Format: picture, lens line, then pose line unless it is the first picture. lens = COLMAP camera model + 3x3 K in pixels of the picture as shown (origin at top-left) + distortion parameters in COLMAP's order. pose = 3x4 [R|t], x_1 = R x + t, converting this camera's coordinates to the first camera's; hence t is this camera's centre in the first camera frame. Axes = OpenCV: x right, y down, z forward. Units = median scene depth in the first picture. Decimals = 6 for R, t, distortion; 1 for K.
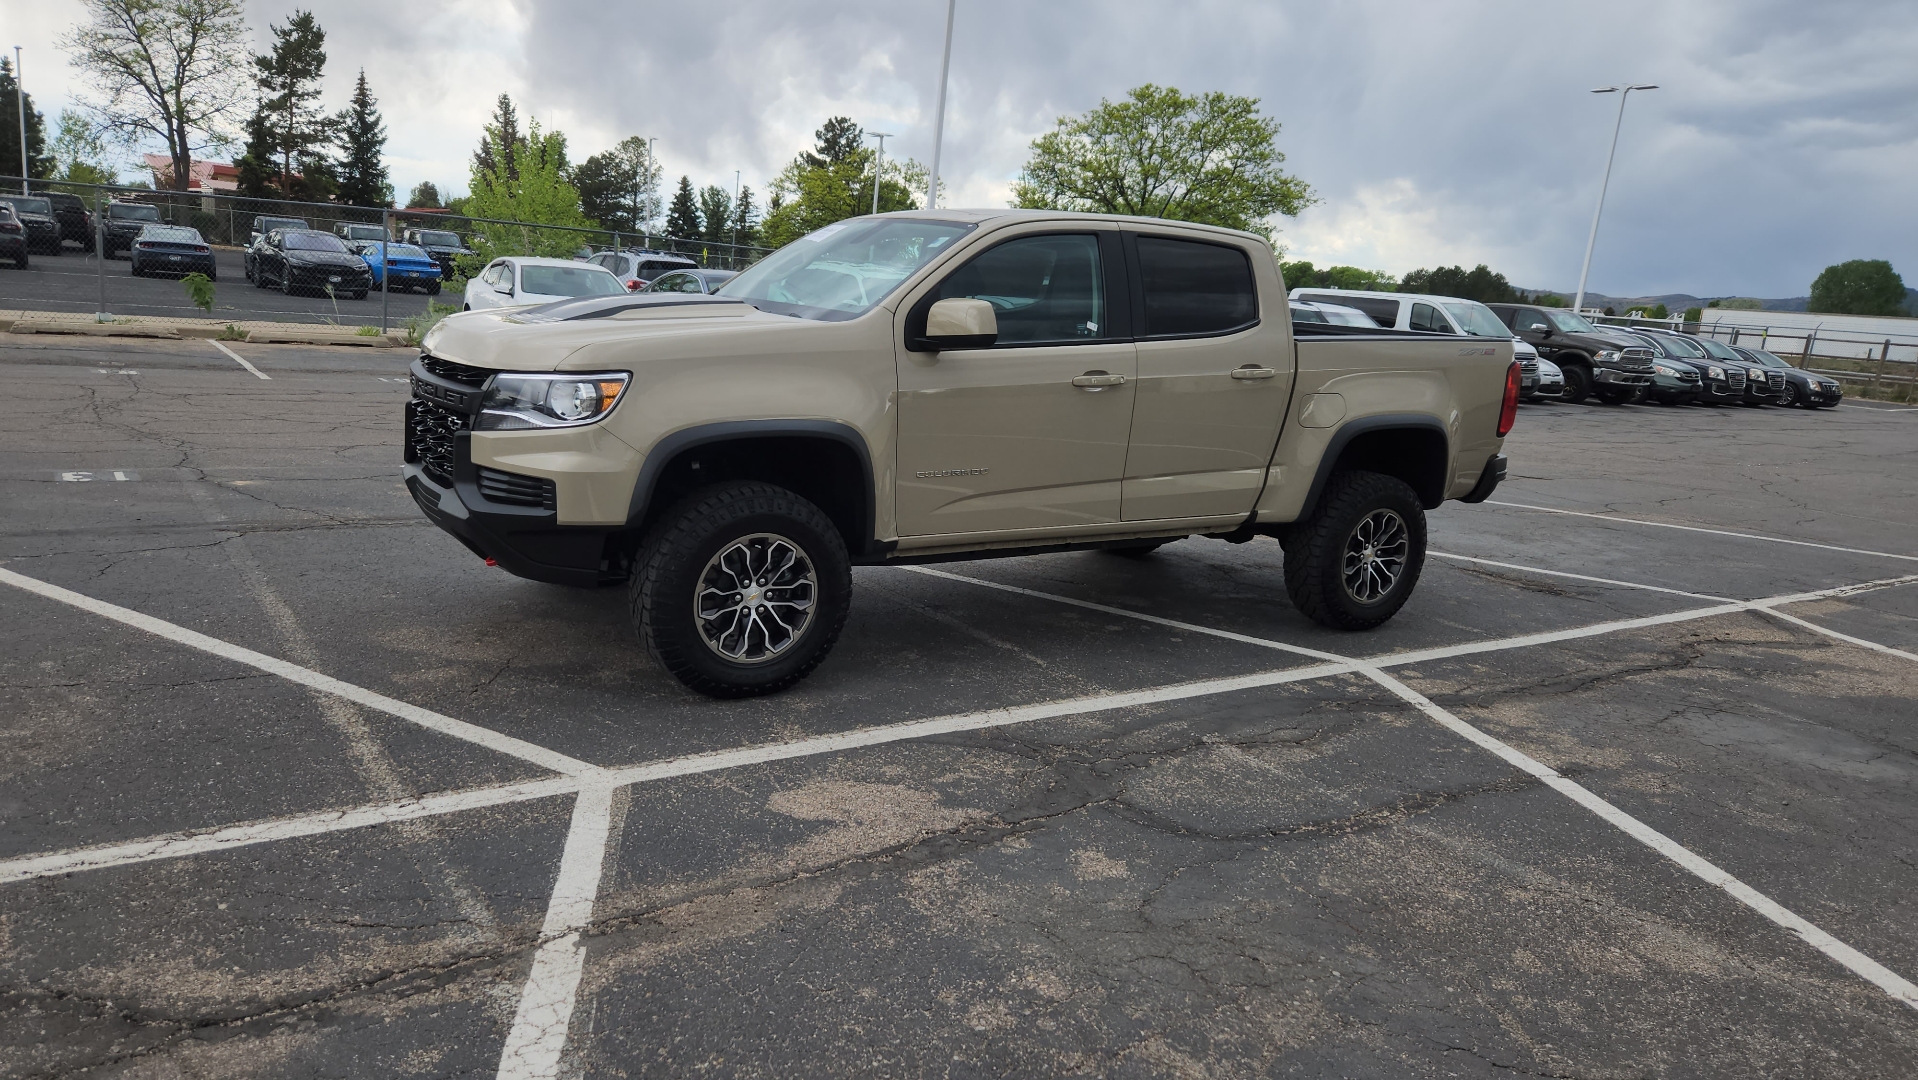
lens RADIAL K [[1281.7, 0, 924.7], [0, 1281.7, 544.5], [0, 0, 1]] dist [0.070528, -0.056842]
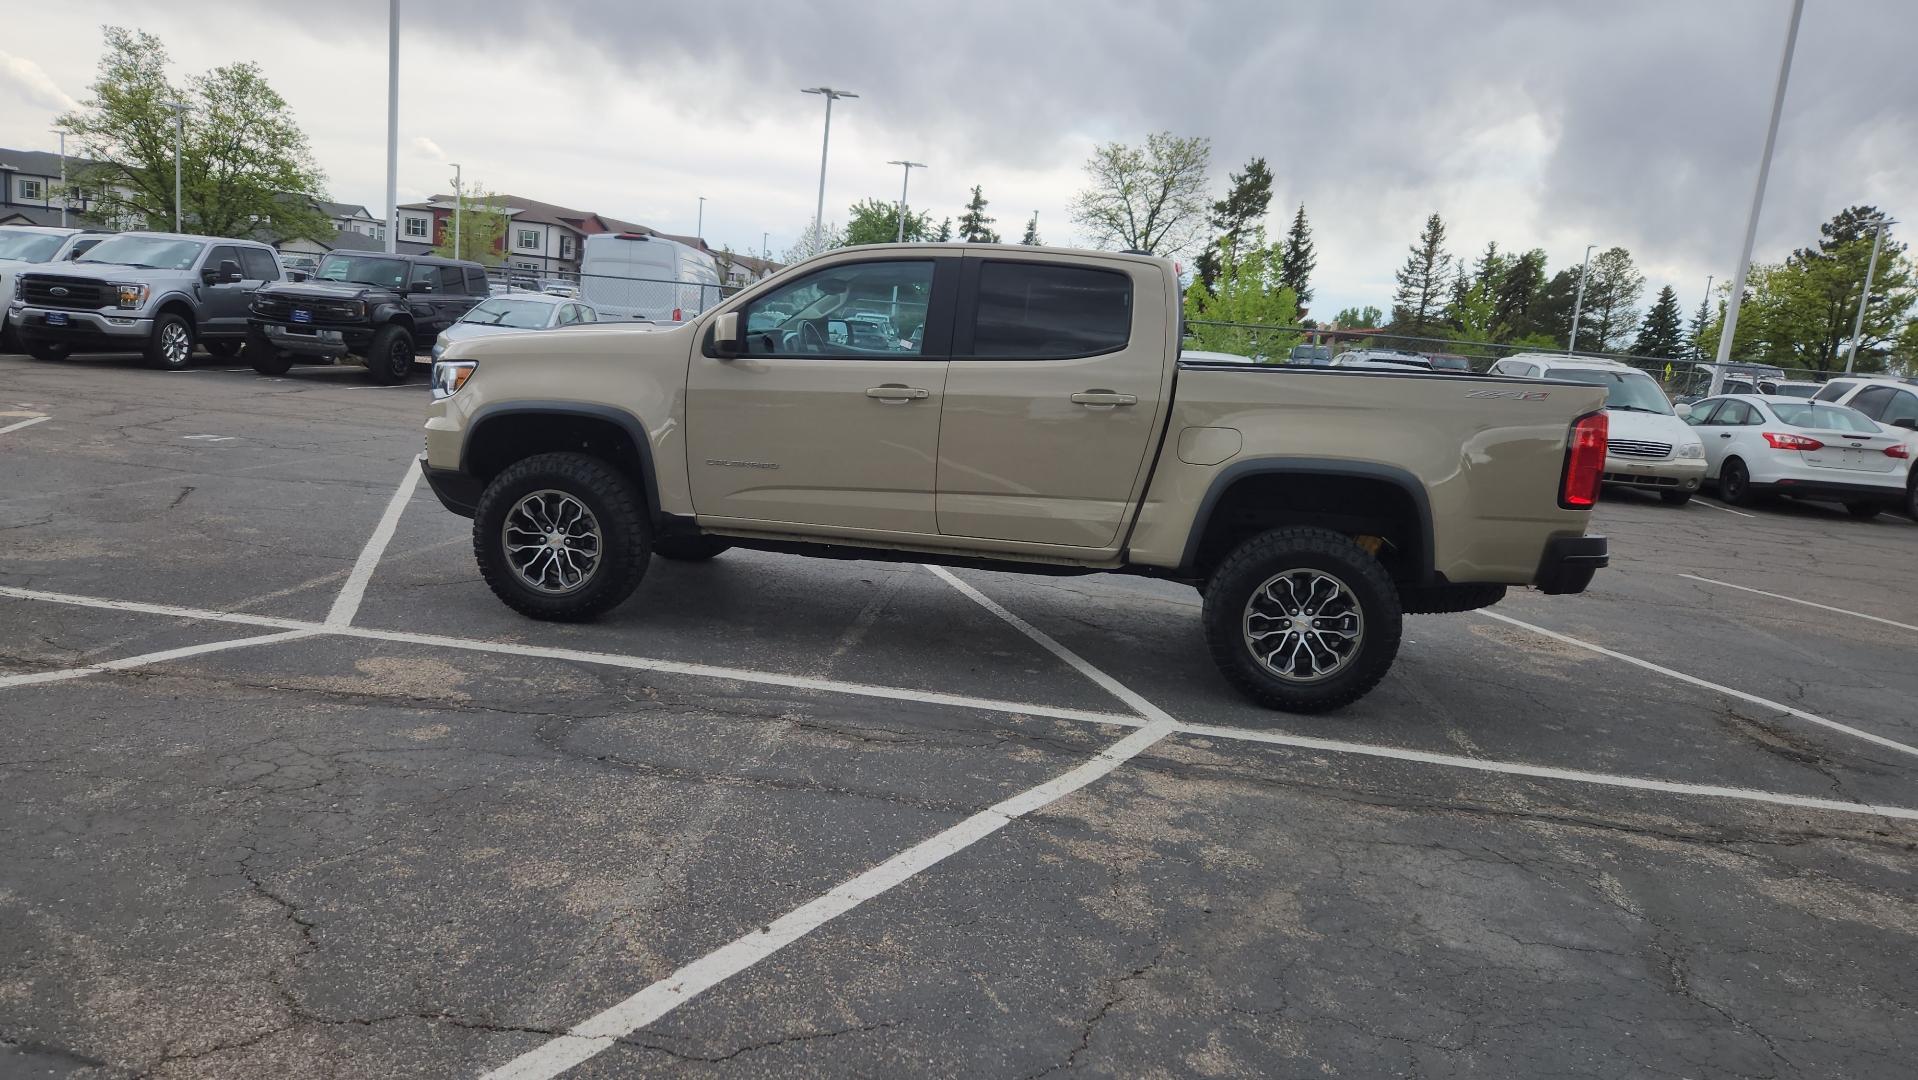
lens RADIAL K [[1281.7, 0, 922.0], [0, 1281.7, 522.1], [0, 0, 1]] dist [0.070528, -0.056842]
pose [[0.752607, 0.081480, -0.653409, 0.350840], [-0.151561, 0.987107, -0.051478, 0.011939], [0.640790, 0.137774, 0.755253, 0.094586]]
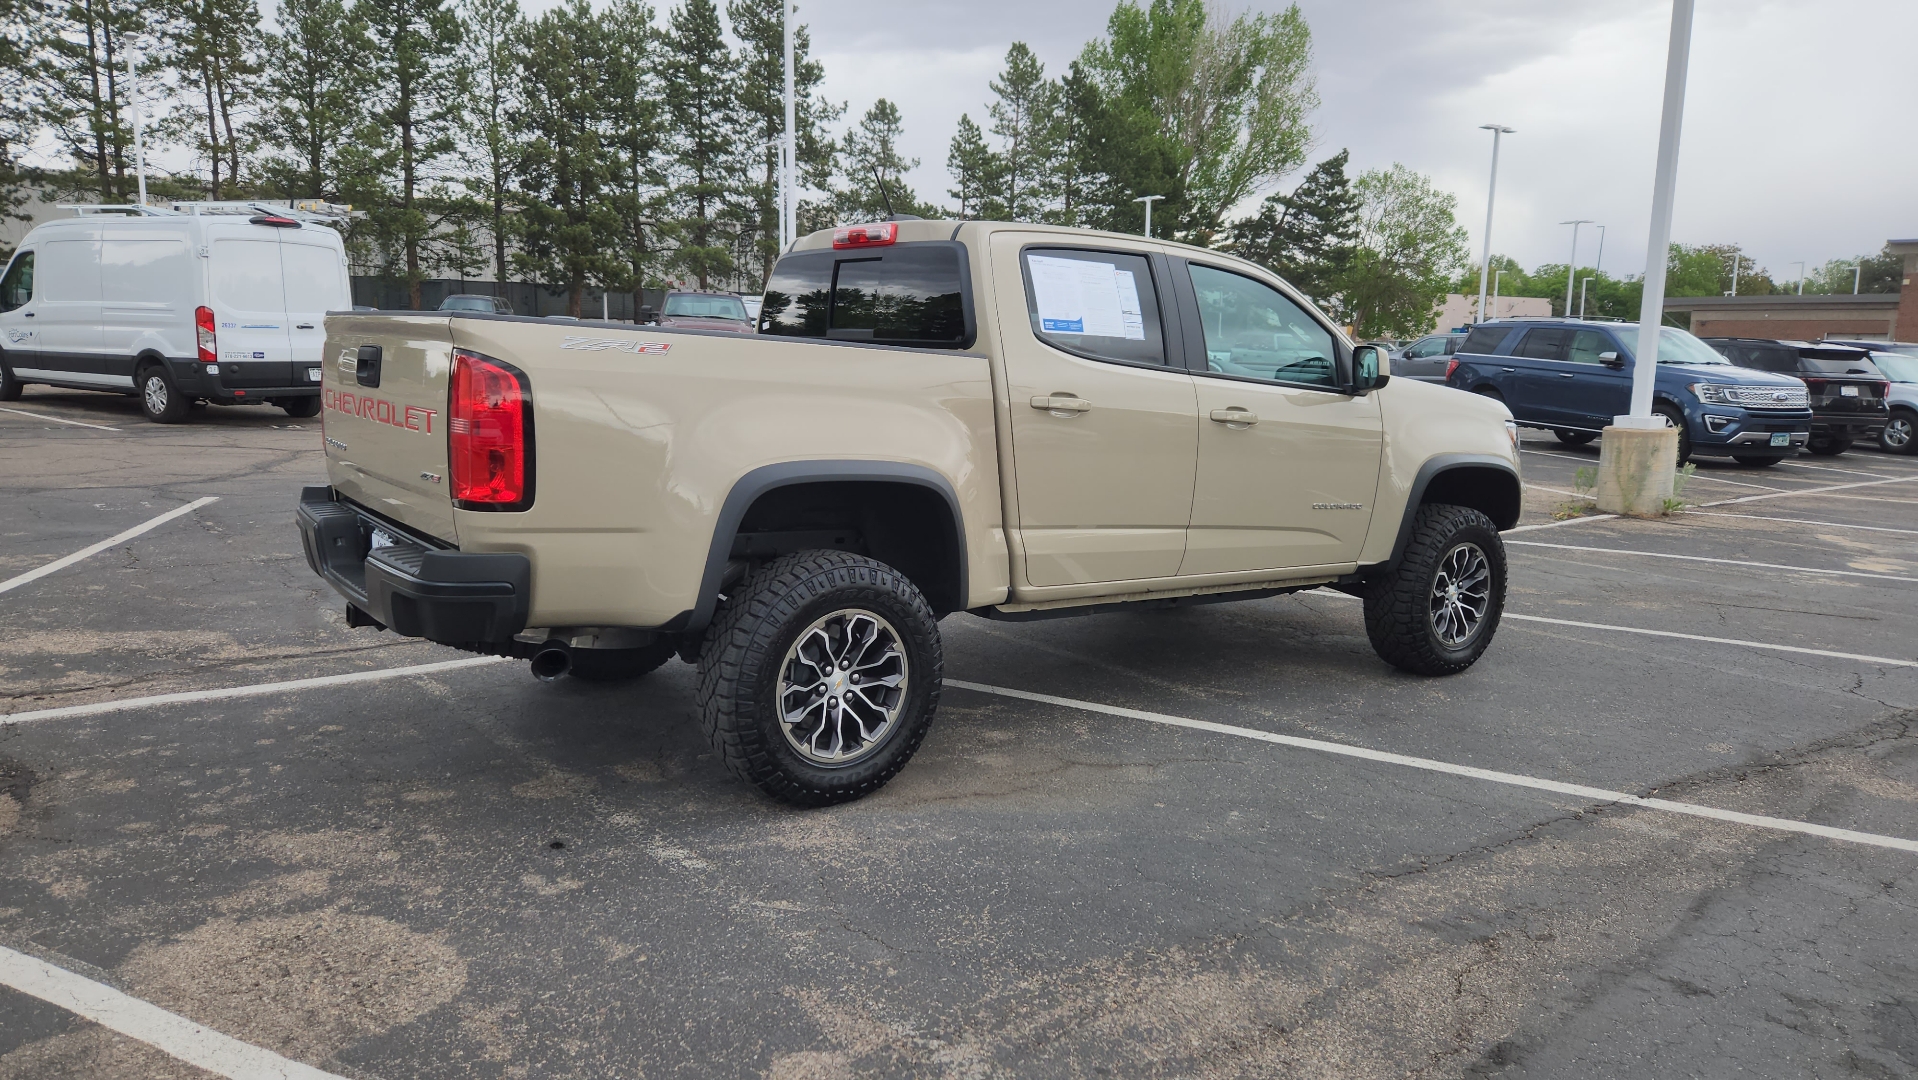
lens RADIAL K [[1281.7, 0, 923.5], [0, 1281.7, 517.0], [0, 0, 1]] dist [0.070528, -0.056842]
pose [[-0.990881, -0.102808, -0.087096, 0.105333], [-0.125575, 0.938957, 0.320299, -0.166078], [0.048850, 0.328315, -0.943304, 0.896639]]
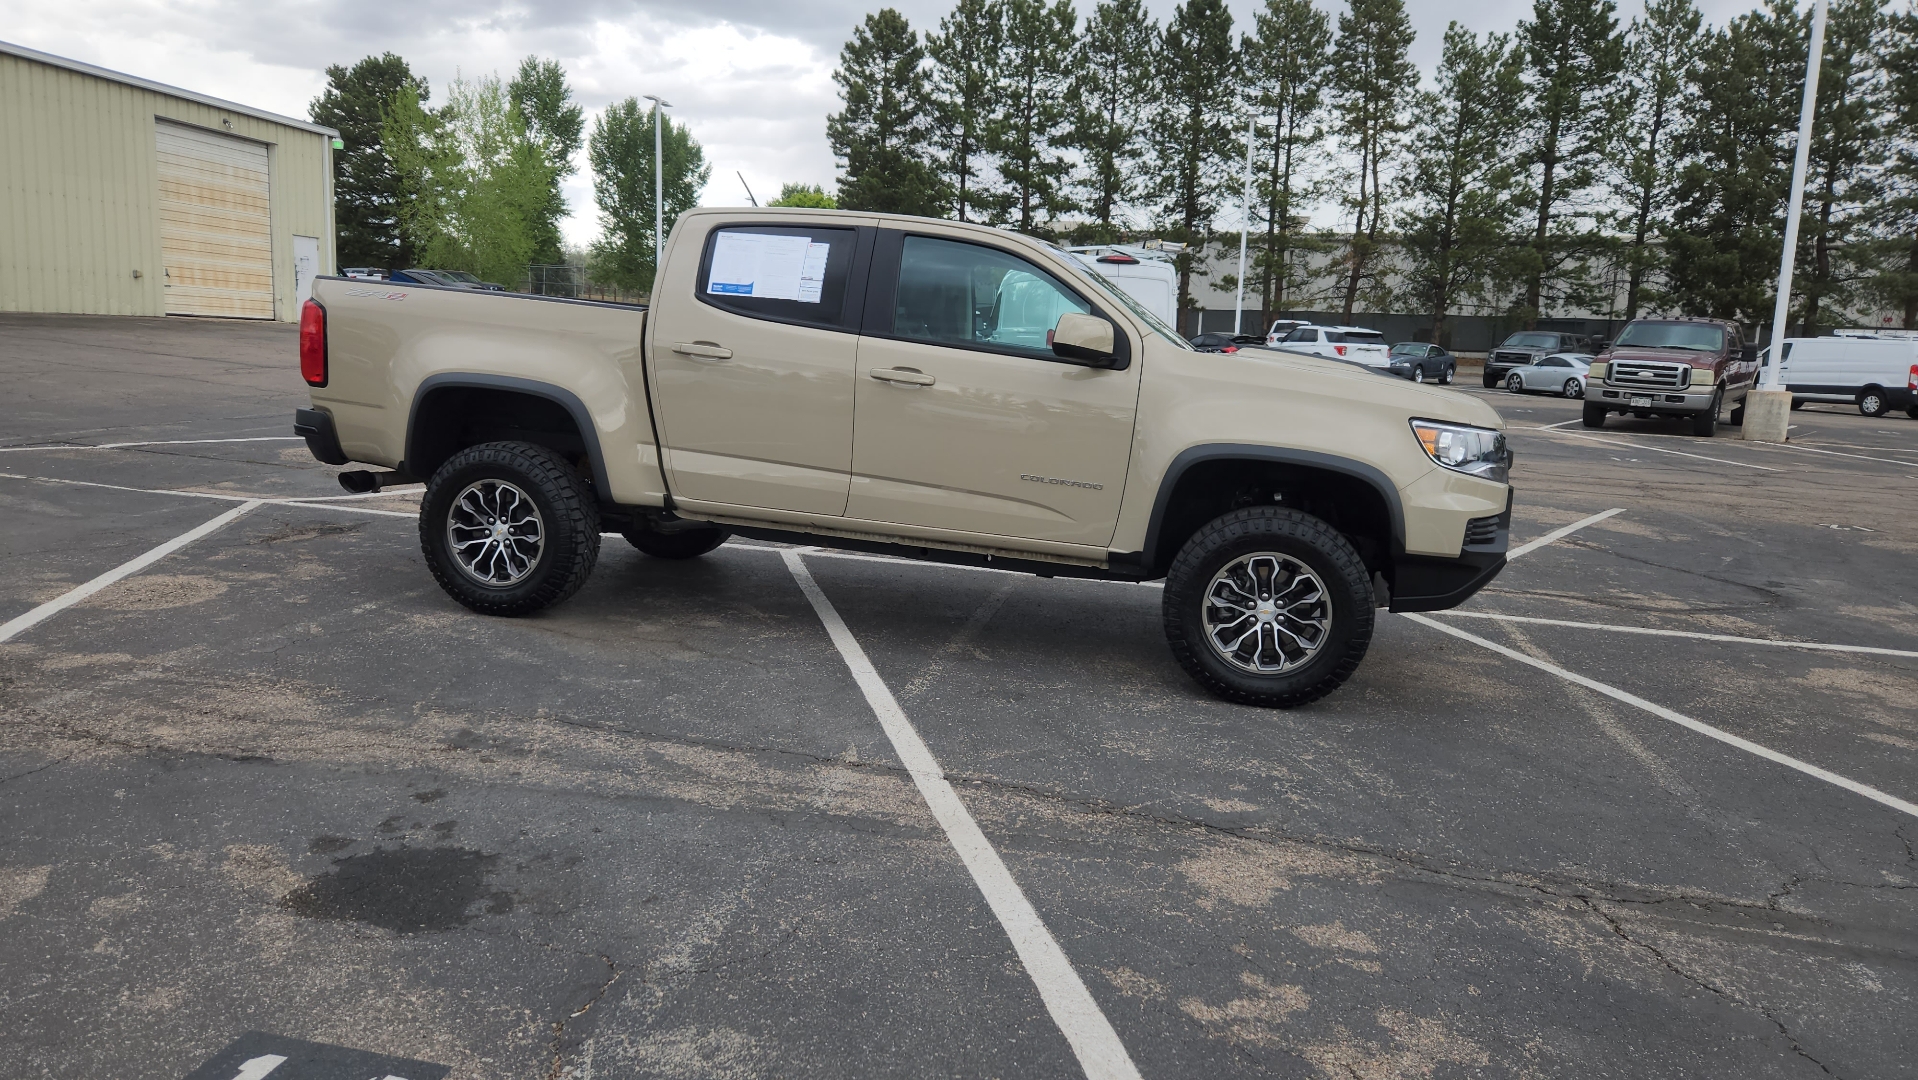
lens RADIAL K [[1284.9, 0, 933.0], [0, 1284.9, 525.5], [0, 0, 1]] dist [0.068859, -0.055285]
pose [[-0.686907, -0.222660, 0.691795, -0.319906], [0.033142, 0.941322, 0.335879, -0.175147], [-0.725989, 0.253645, -0.639221, 0.794947]]
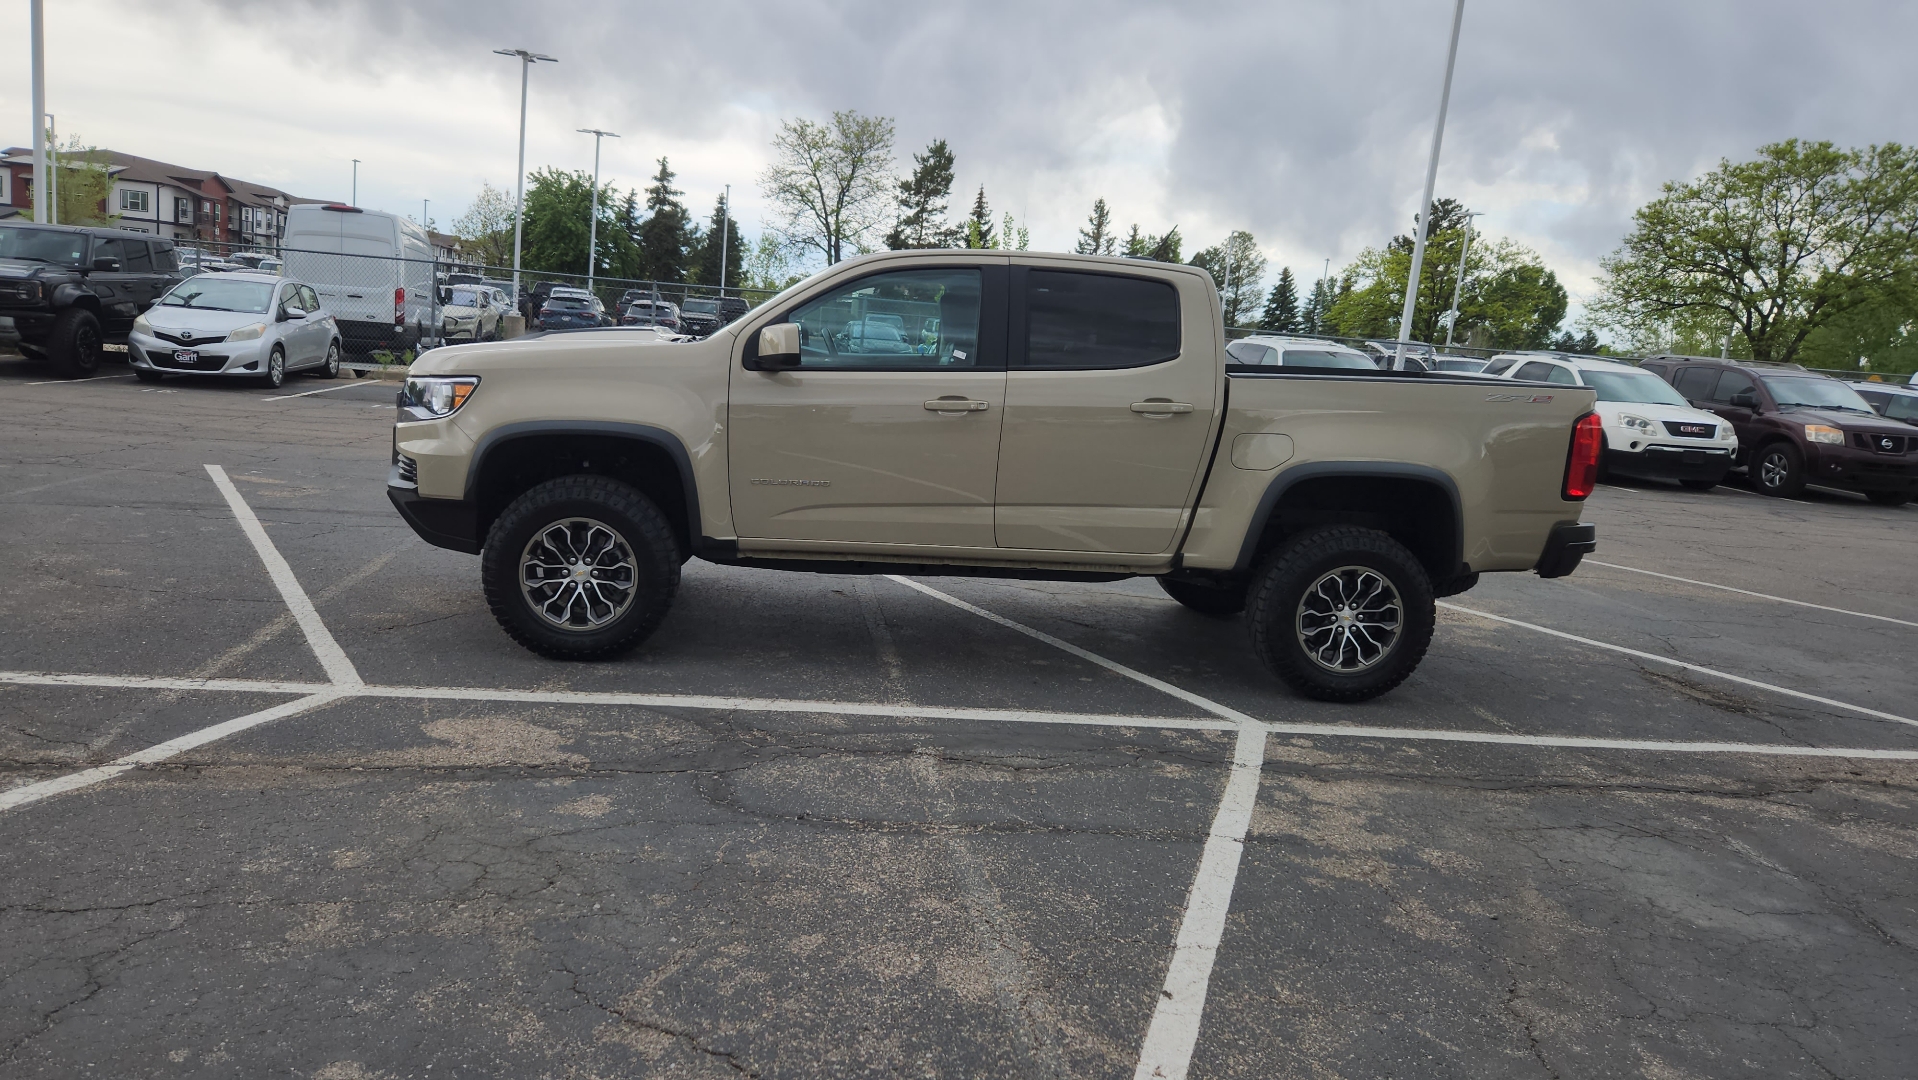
lens RADIAL K [[1281.7, 0, 920.4], [0, 1281.7, 514.2], [0, 0, 1]] dist [0.070528, -0.056842]
pose [[0.892470, 0.056979, -0.447493, 0.237572], [-0.097900, 0.992813, -0.068835, 0.013640], [0.440355, 0.105243, 0.891634, 0.031959]]
